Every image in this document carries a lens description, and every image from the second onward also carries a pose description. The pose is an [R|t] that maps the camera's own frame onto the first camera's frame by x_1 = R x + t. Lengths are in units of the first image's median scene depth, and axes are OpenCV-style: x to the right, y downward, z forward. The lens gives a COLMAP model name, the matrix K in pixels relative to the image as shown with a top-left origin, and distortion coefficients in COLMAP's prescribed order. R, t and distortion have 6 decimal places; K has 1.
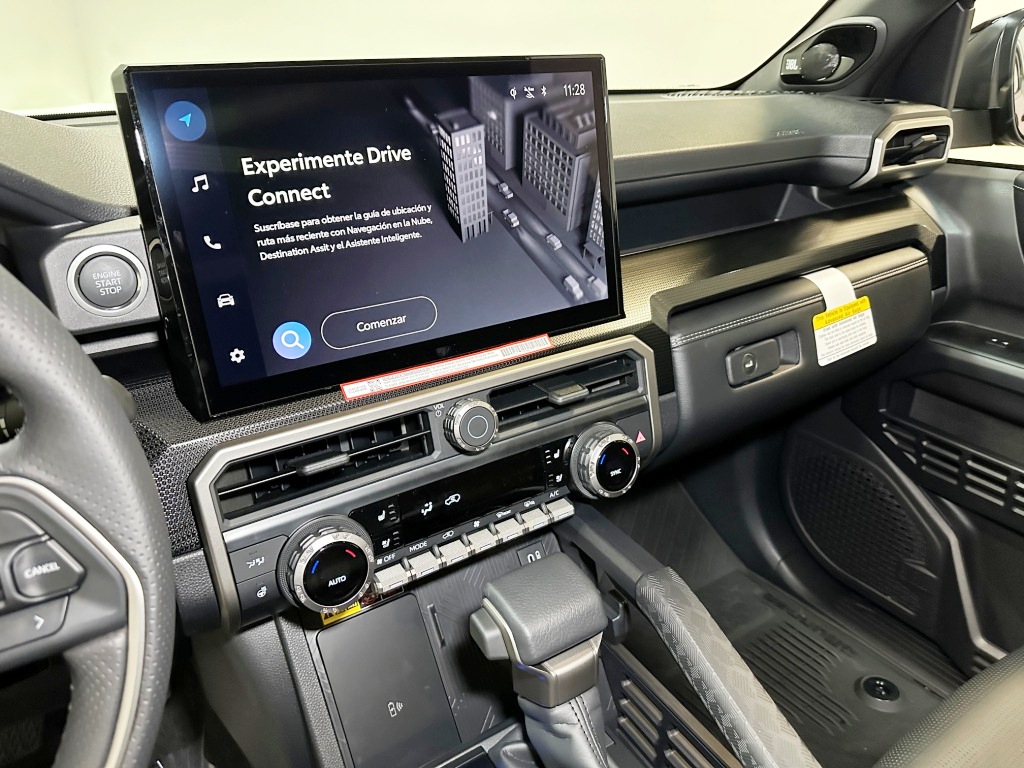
lens RADIAL K [[731.2, 0, 512.0], [0, 731.2, 384.0], [0, 0, 1]] dist [-0.007003, -0.004980]
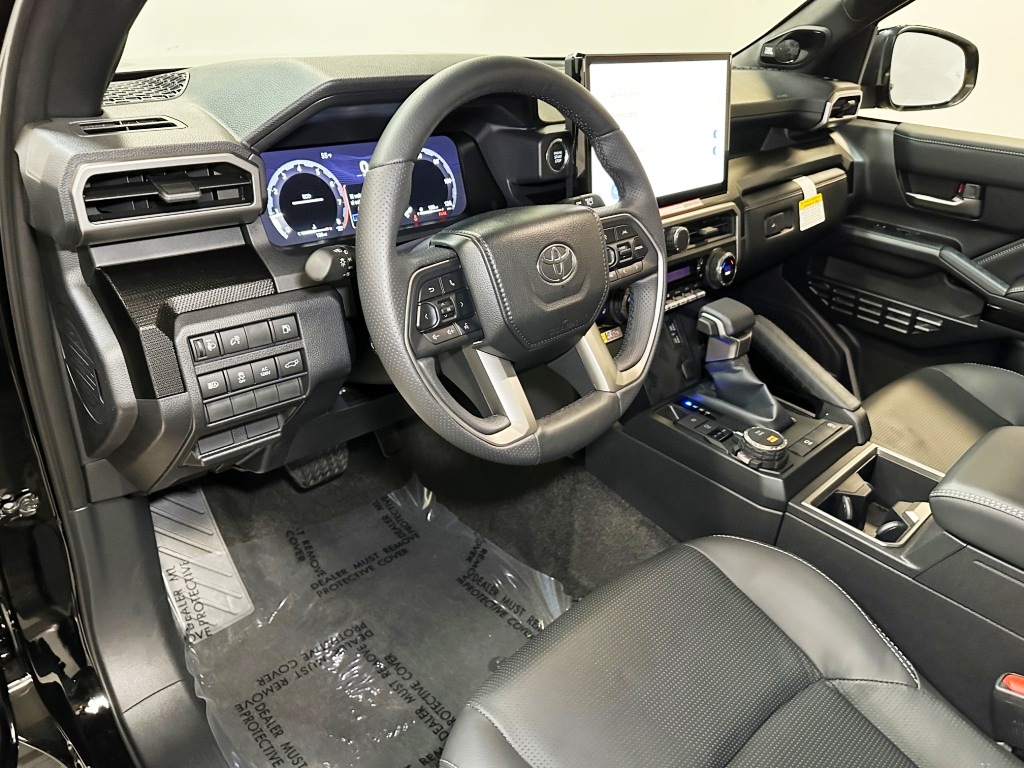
lens RADIAL K [[717.7, 0, 512.0], [0, 717.7, 384.0], [0, 0, 1]] dist [-0.001487, -0.001433]
pose [[0.978201, -0.027637, 0.205814, -0.561012], [0.012171, 0.997031, 0.076036, 0.180877], [-0.207304, -0.071874, 0.975633, -0.518765]]
